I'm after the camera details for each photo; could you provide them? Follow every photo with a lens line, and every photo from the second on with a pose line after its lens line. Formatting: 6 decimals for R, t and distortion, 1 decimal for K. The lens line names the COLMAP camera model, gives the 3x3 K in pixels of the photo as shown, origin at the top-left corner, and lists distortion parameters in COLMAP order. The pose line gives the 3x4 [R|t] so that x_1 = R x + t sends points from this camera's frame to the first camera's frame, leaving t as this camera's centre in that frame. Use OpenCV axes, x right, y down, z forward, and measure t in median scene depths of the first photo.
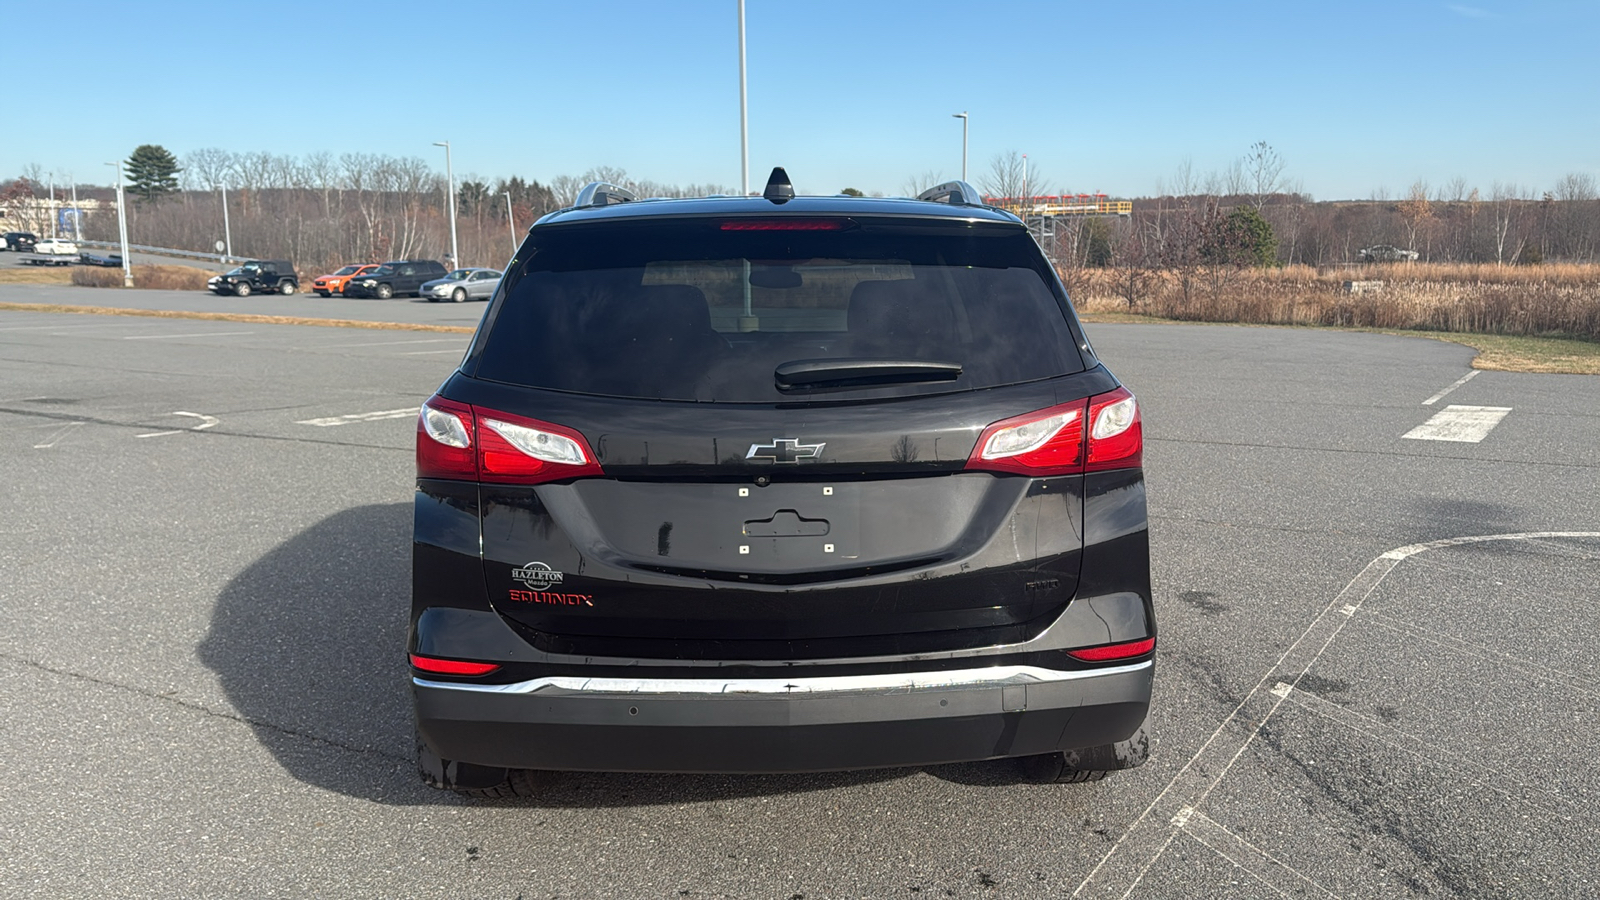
lens RADIAL K [[1287.5, 0, 825.6], [0, 1287.5, 442.1], [0, 0, 1]] dist [0.117865, -0.192850]
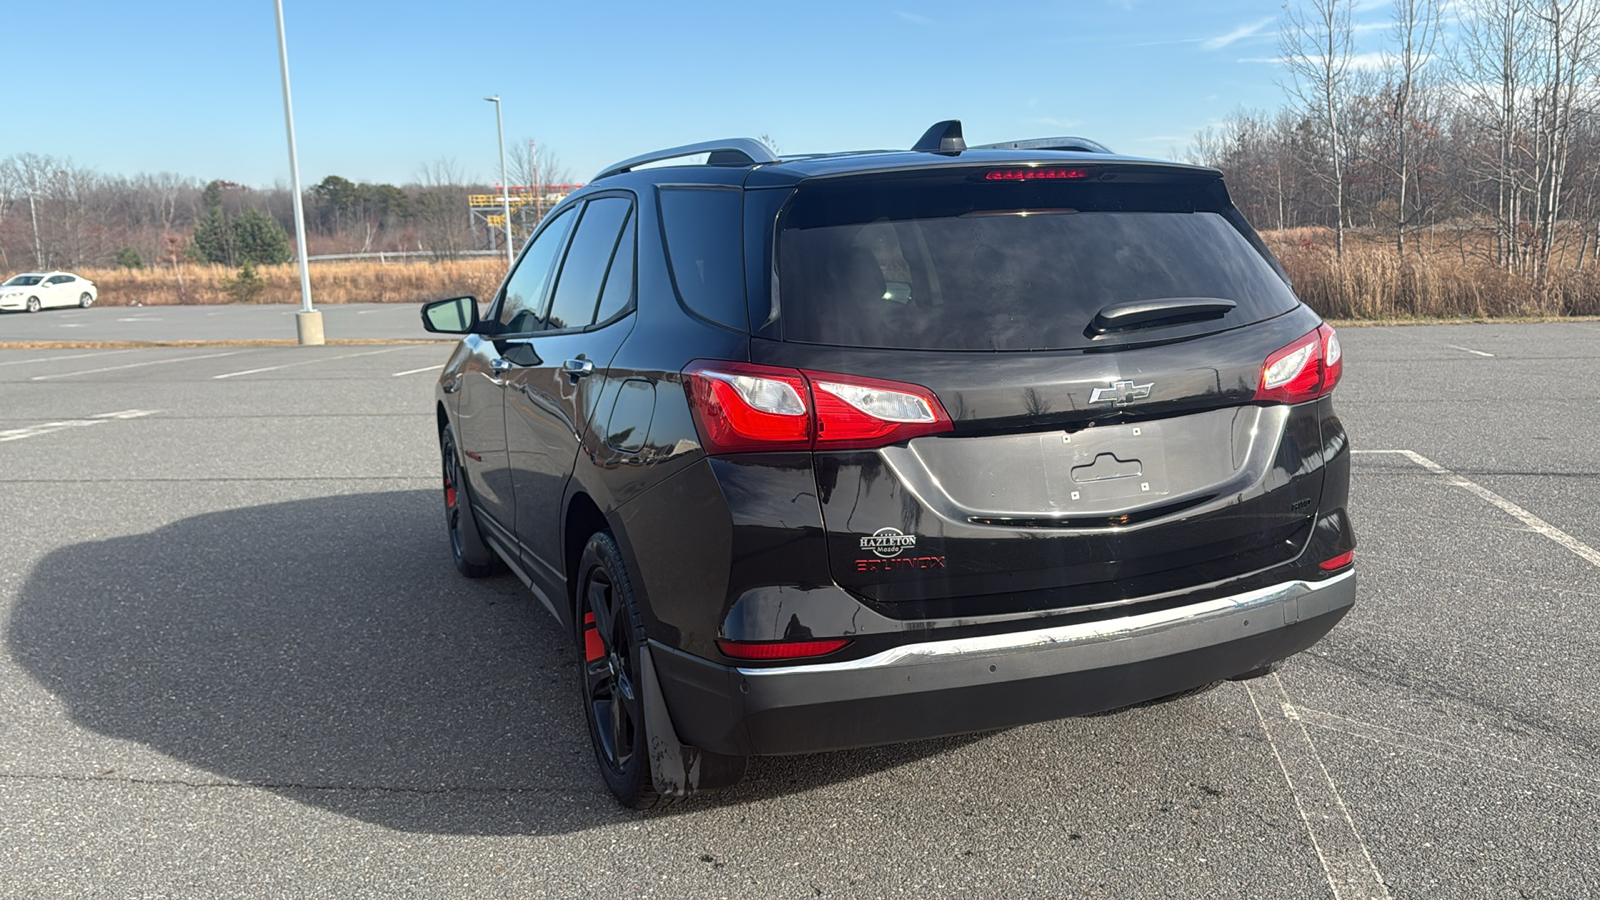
lens RADIAL K [[1287.5, 0, 825.6], [0, 1287.5, 442.1], [0, 0, 1]] dist [0.117865, -0.192850]
pose [[0.930517, -0.078739, 0.357685, -0.474122], [0.076144, 0.996868, 0.021358, 0.004731], [-0.358246, 0.007361, 0.933598, 0.102700]]
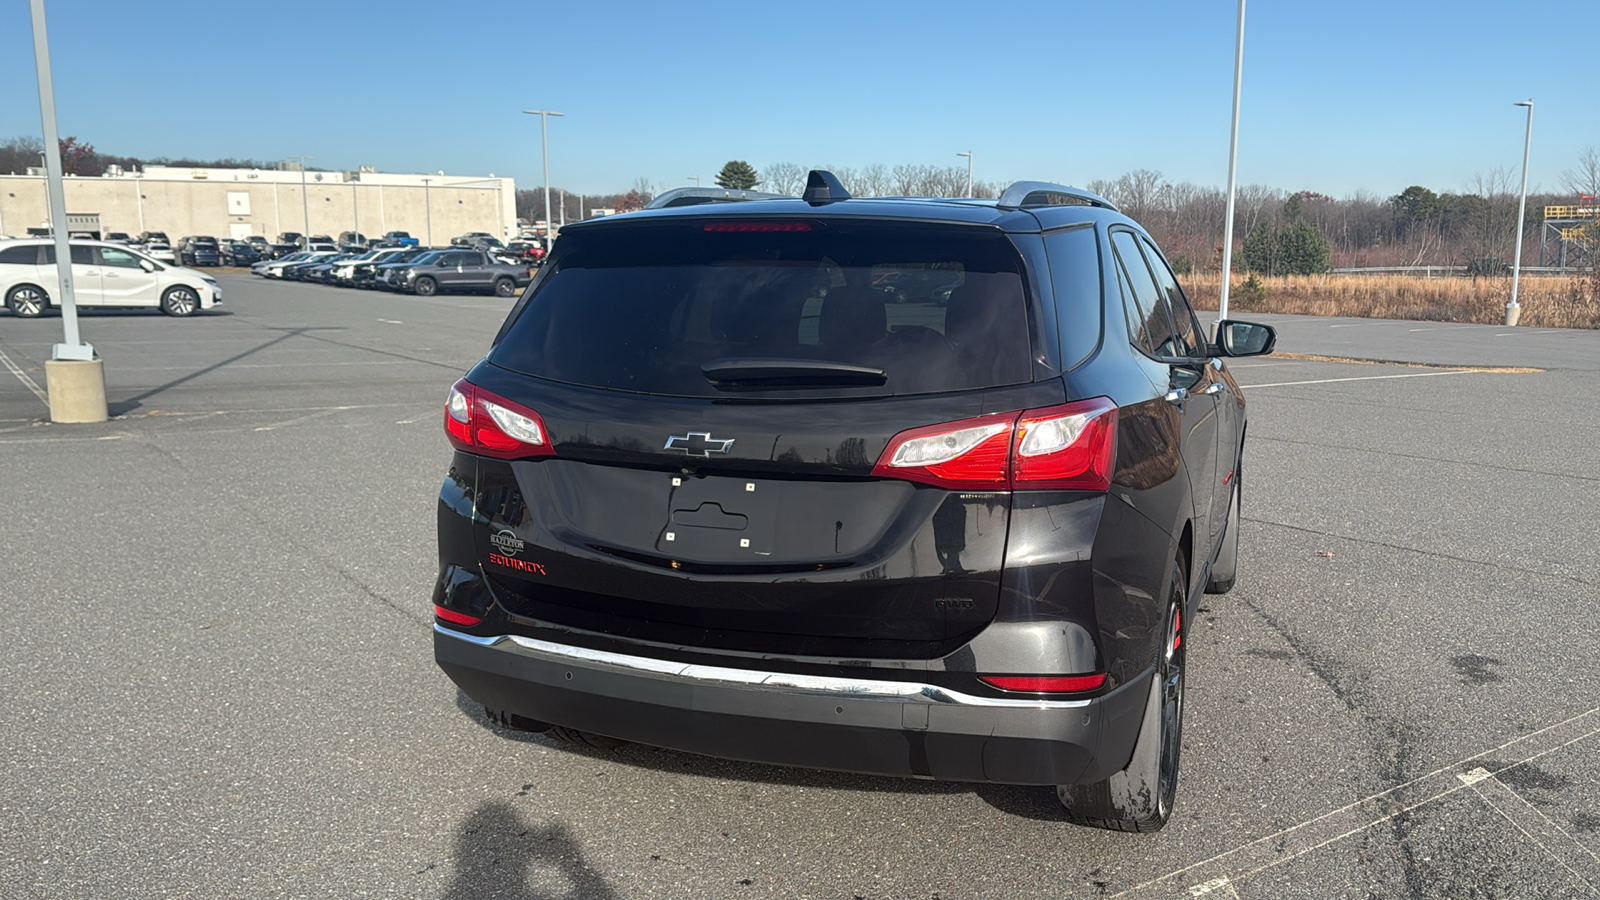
lens RADIAL K [[1287.5, 0, 825.6], [0, 1287.5, 442.1], [0, 0, 1]] dist [0.117865, -0.192850]
pose [[0.921059, 0.065151, -0.383934, 0.355738], [-0.066558, 0.997736, 0.009636, -0.009040], [0.383692, 0.016678, 0.923310, 0.062428]]
